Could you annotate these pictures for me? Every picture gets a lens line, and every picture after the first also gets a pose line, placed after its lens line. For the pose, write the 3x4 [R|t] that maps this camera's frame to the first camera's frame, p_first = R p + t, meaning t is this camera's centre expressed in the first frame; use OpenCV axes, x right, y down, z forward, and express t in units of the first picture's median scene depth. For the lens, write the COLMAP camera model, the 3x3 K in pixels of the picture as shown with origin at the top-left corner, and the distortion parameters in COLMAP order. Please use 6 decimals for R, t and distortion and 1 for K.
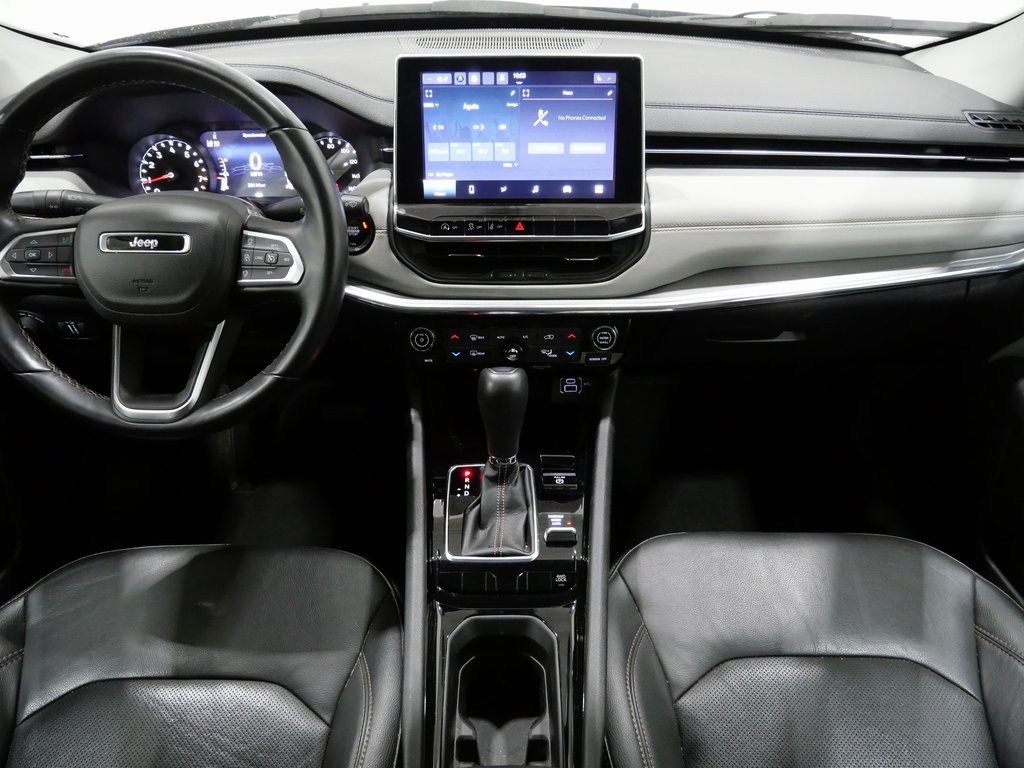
lens RADIAL K [[743.9, 0, 512.0], [0, 743.9, 384.0], [0, 0, 1]] dist [-0.035865, 0.002322]
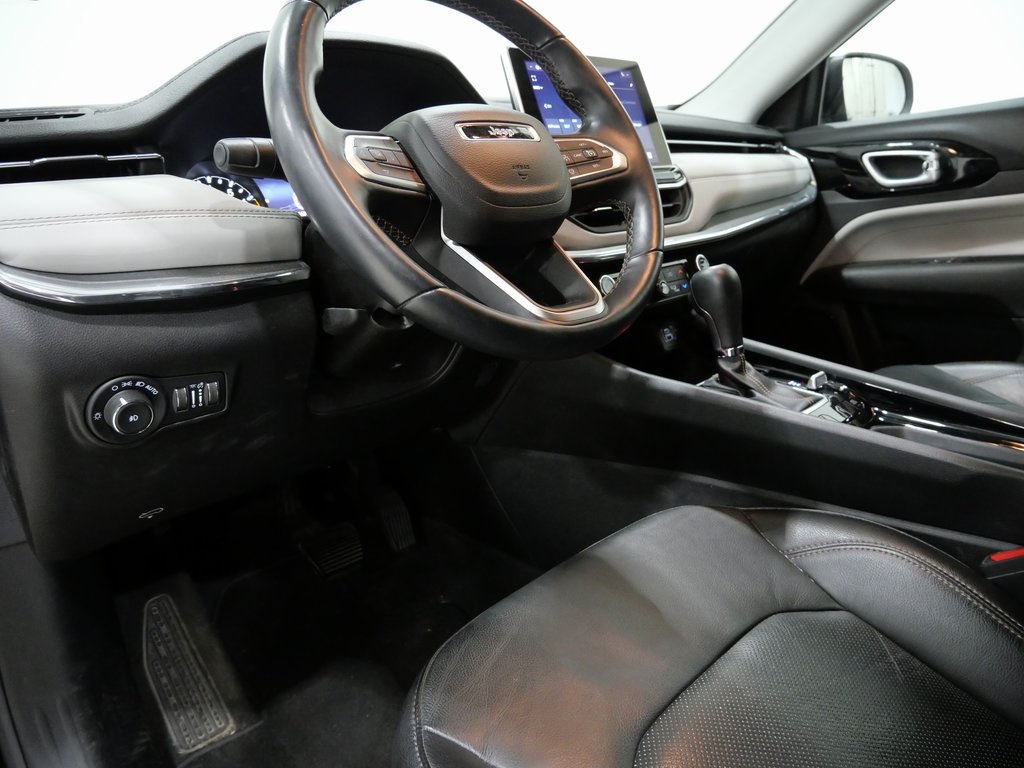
lens RADIAL K [[743.9, 0, 512.0], [0, 743.9, 384.0], [0, 0, 1]] dist [-0.035865, 0.002322]
pose [[0.710360, -0.227213, 0.666155, -0.957284], [0.465311, 0.861727, -0.202269, 0.207943], [-0.528085, 0.453653, 0.717861, 0.417643]]
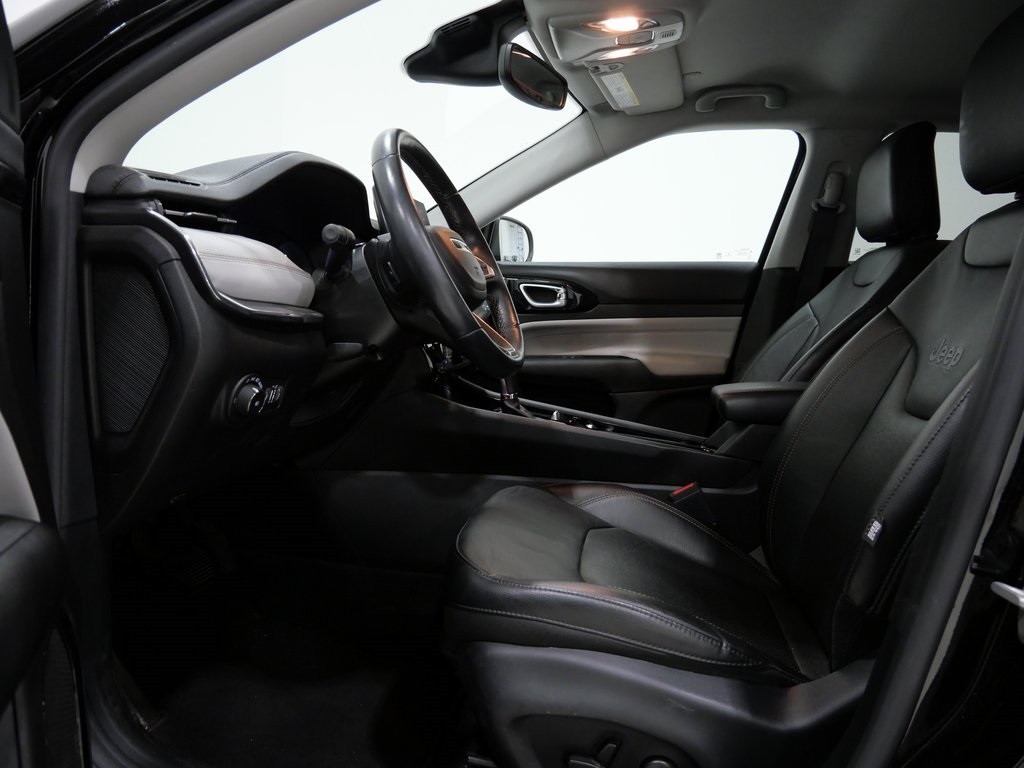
lens RADIAL K [[743.9, 0, 512.0], [0, 743.9, 384.0], [0, 0, 1]] dist [-0.035865, 0.002322]
pose [[0.179770, -0.100751, 0.978536, -1.673238], [0.532838, 0.846149, -0.010769, 0.091126], [-0.826902, 0.523337, 0.205796, 0.638814]]
